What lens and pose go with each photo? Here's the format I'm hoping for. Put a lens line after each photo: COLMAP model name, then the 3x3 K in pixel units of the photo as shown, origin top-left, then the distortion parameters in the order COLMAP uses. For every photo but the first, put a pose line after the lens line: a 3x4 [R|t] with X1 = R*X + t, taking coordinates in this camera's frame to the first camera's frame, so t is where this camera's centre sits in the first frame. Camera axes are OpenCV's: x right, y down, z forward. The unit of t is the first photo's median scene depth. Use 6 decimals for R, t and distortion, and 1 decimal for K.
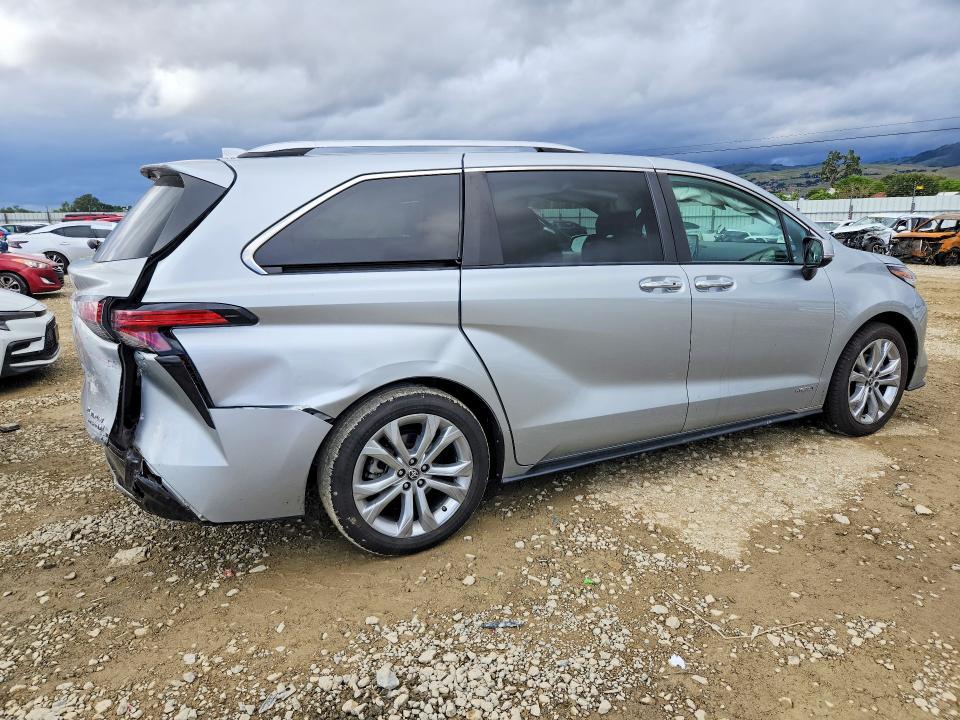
lens RADIAL K [[787.8, 0, 480.0], [0, 787.8, 360.0], [0, 0, 1]] dist [0.009165, 0.007896]
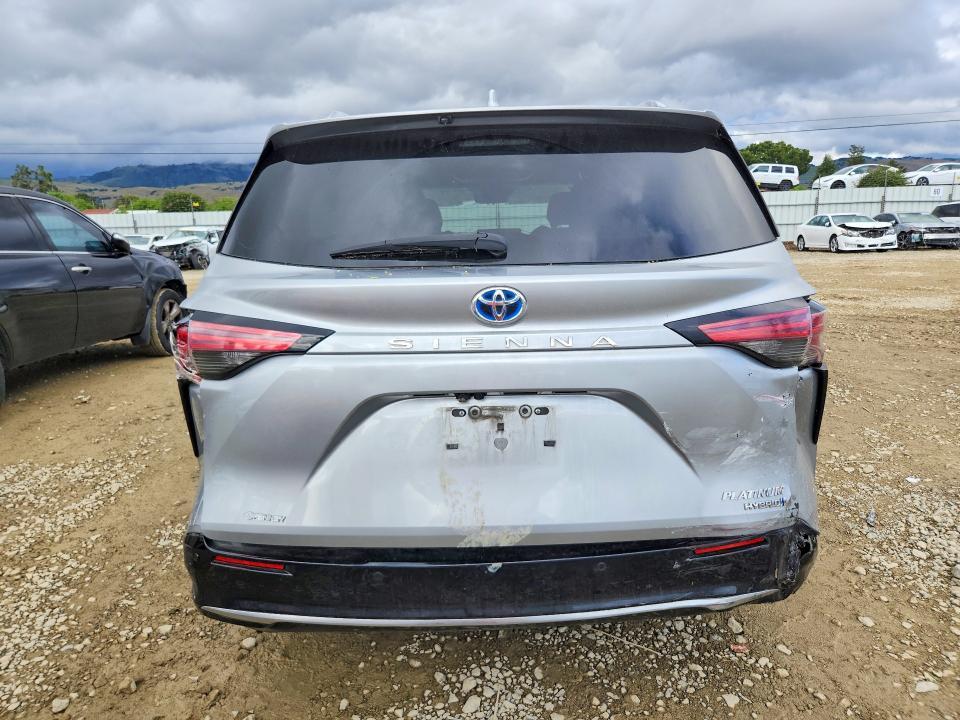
lens RADIAL K [[757.1, 0, 480.0], [0, 757.1, 360.0], [0, 0, 1]] dist [0.005513, 0.004525]
pose [[0.320385, -0.170327, 0.931849, -0.339421], [0.195000, 0.974493, 0.111077, -0.046345], [-0.927000, 0.146123, 0.345427, 0.300316]]
